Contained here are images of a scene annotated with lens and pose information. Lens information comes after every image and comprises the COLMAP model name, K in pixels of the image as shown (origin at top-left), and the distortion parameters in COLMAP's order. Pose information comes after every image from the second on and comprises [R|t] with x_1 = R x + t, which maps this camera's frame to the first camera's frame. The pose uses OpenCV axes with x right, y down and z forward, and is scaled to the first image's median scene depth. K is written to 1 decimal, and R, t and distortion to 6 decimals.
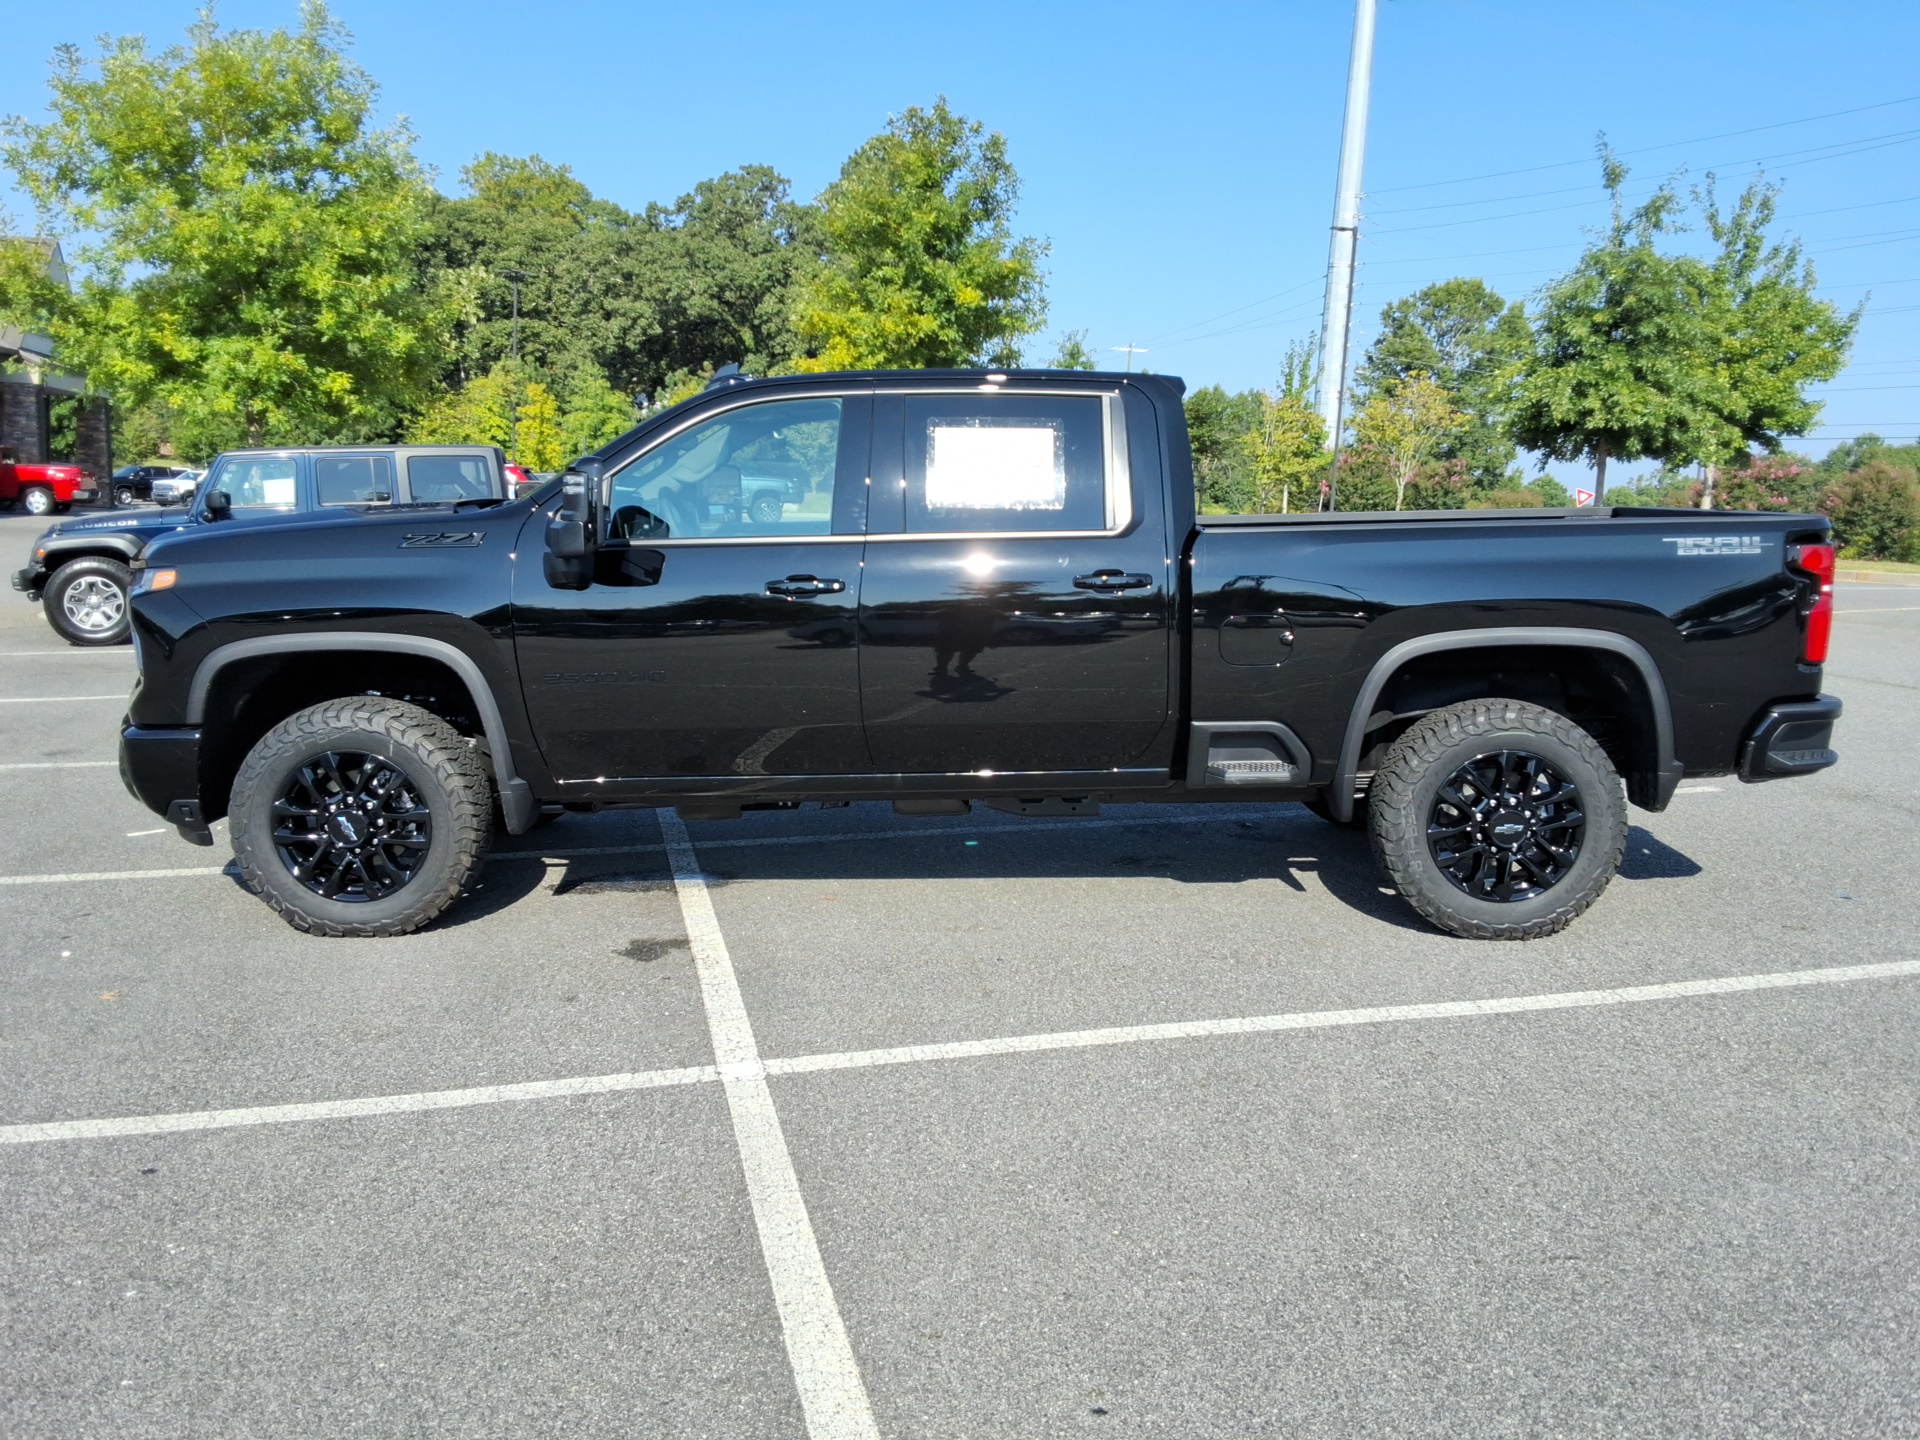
lens RADIAL K [[1540.7, 0, 963.2], [0, 1540.7, 709.0], [0, 0, 1]] dist [0.102996, -0.156298]
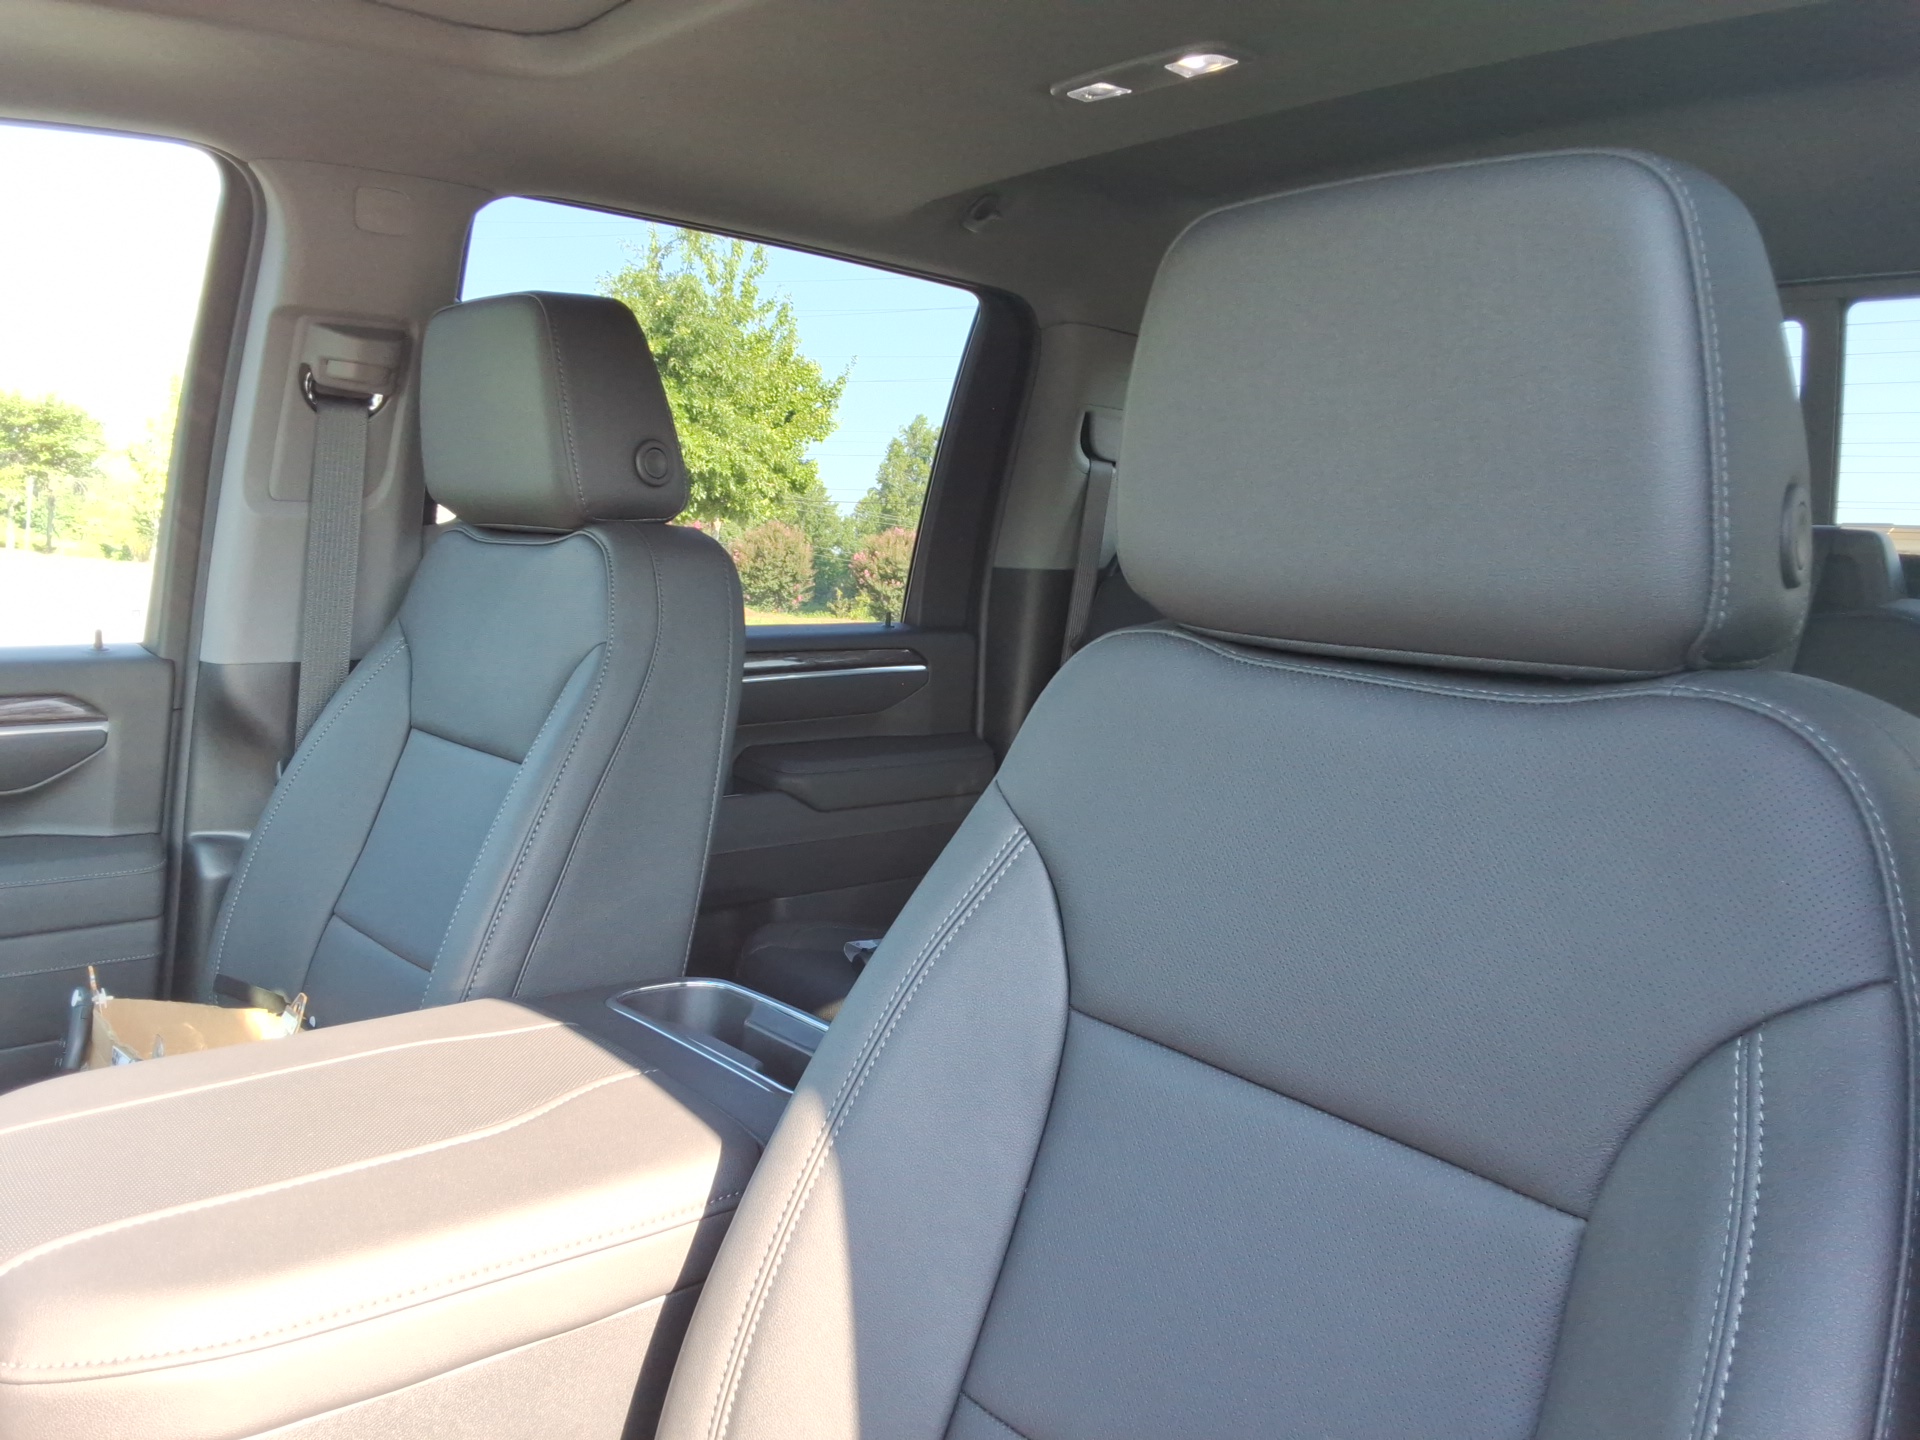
lens RADIAL K [[1540.7, 0, 984.3], [0, 1540.7, 721.2], [0, 0, 1]] dist [0.102996, -0.156298]
pose [[0.756333, -0.039558, 0.652990, -0.025587], [0.050950, 0.998700, 0.001487, -0.025848], [-0.652200, 0.032145, 0.757365, 0.184021]]
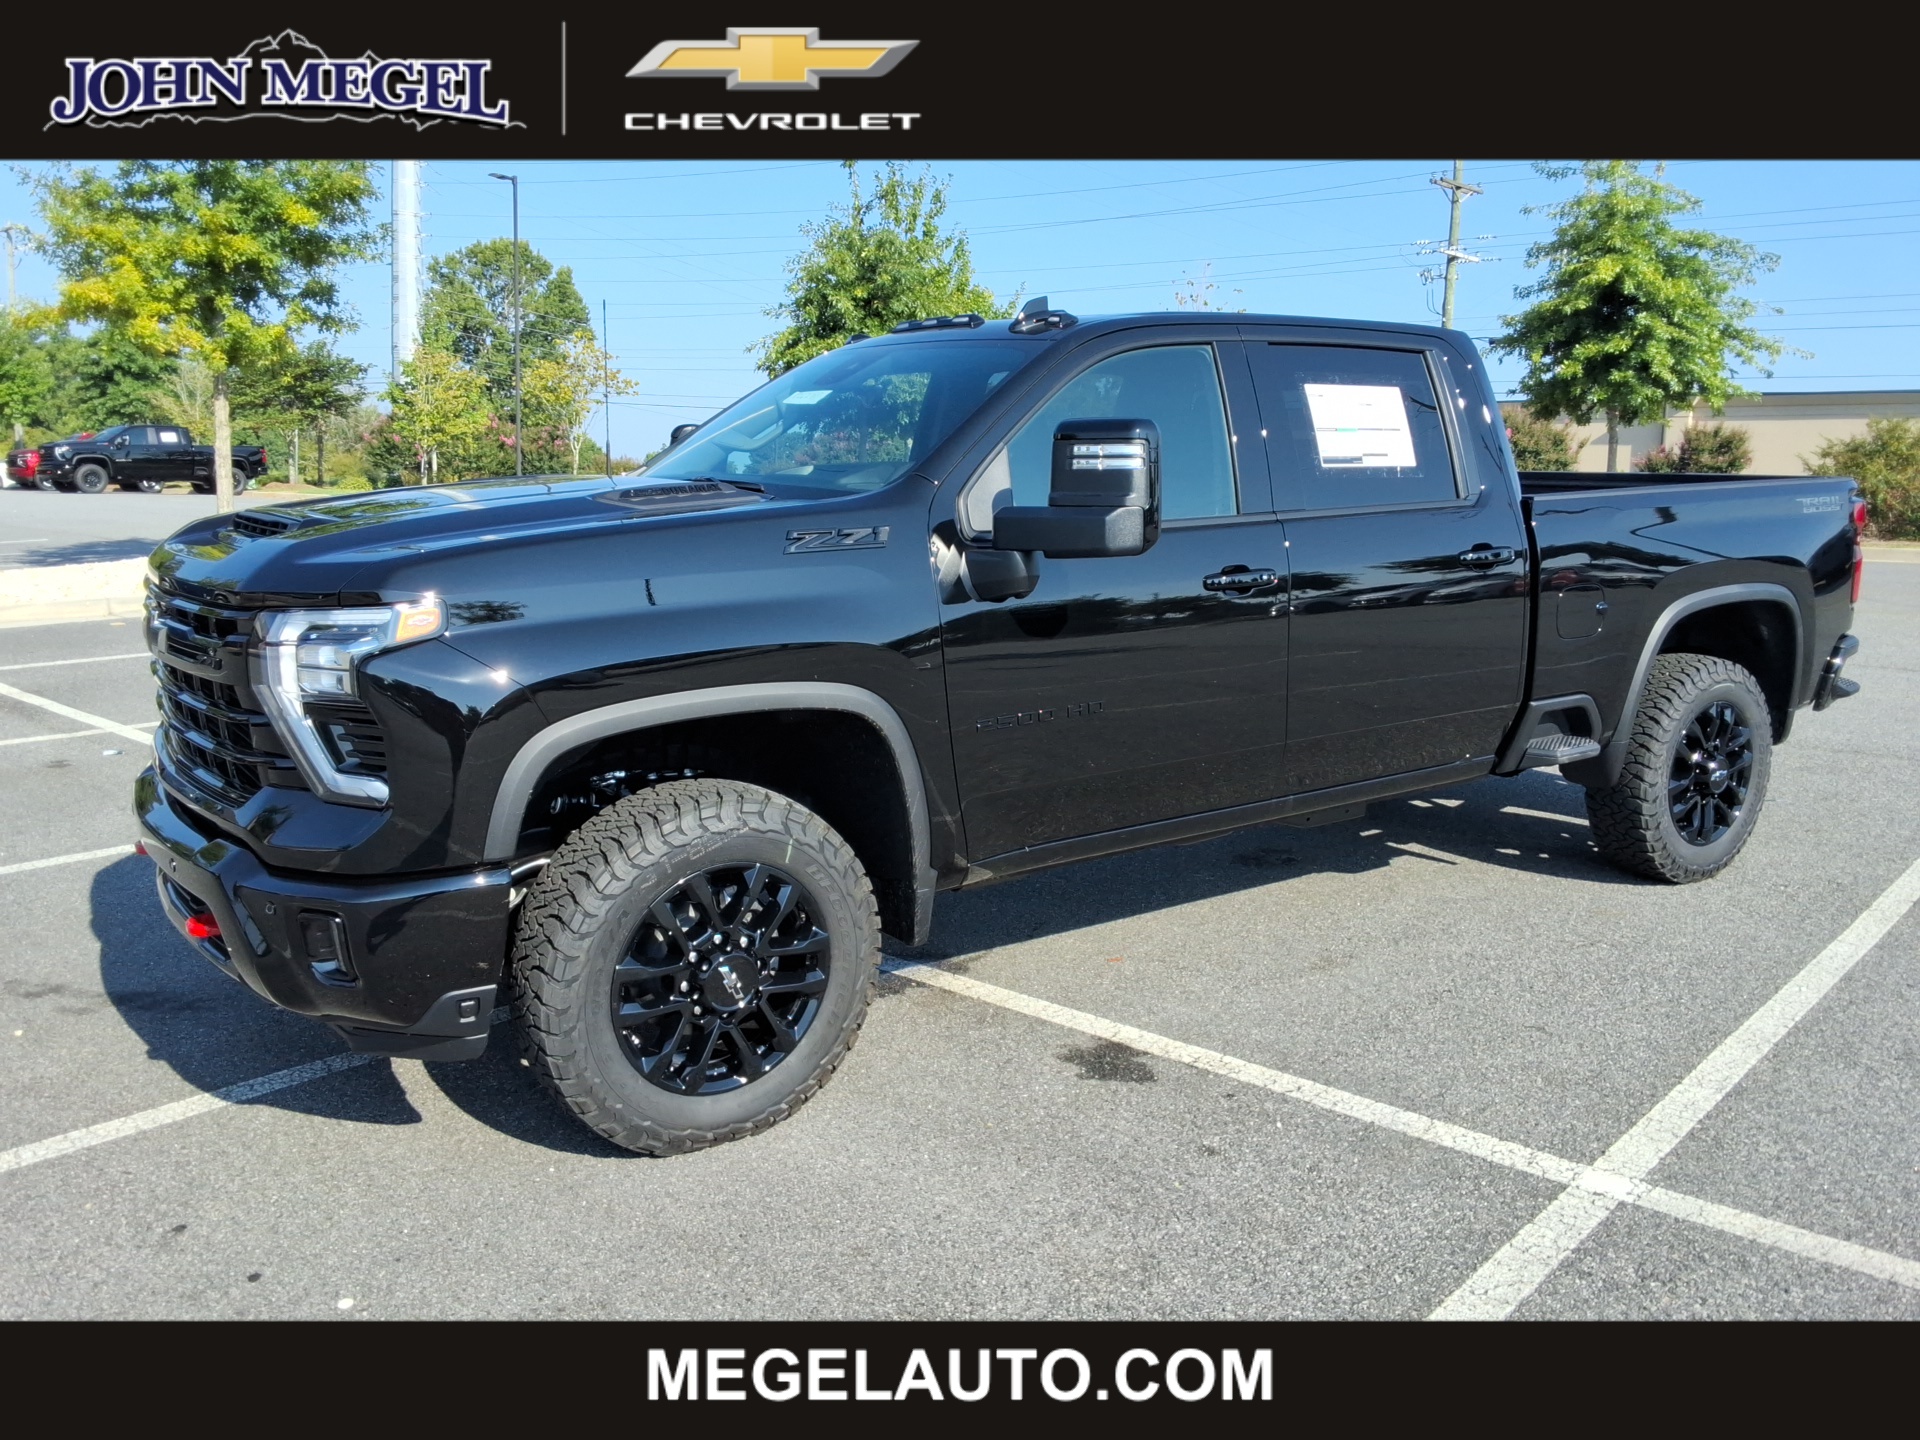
lens RADIAL K [[1540.7, 0, 966.0], [0, 1540.7, 723.0], [0, 0, 1]] dist [0.102996, -0.156298]
pose [[0.826090, -0.096852, 0.555154, -0.119628], [0.079003, 0.995296, 0.056078, -0.010963], [-0.557973, -0.002467, 0.829855, 0.072479]]
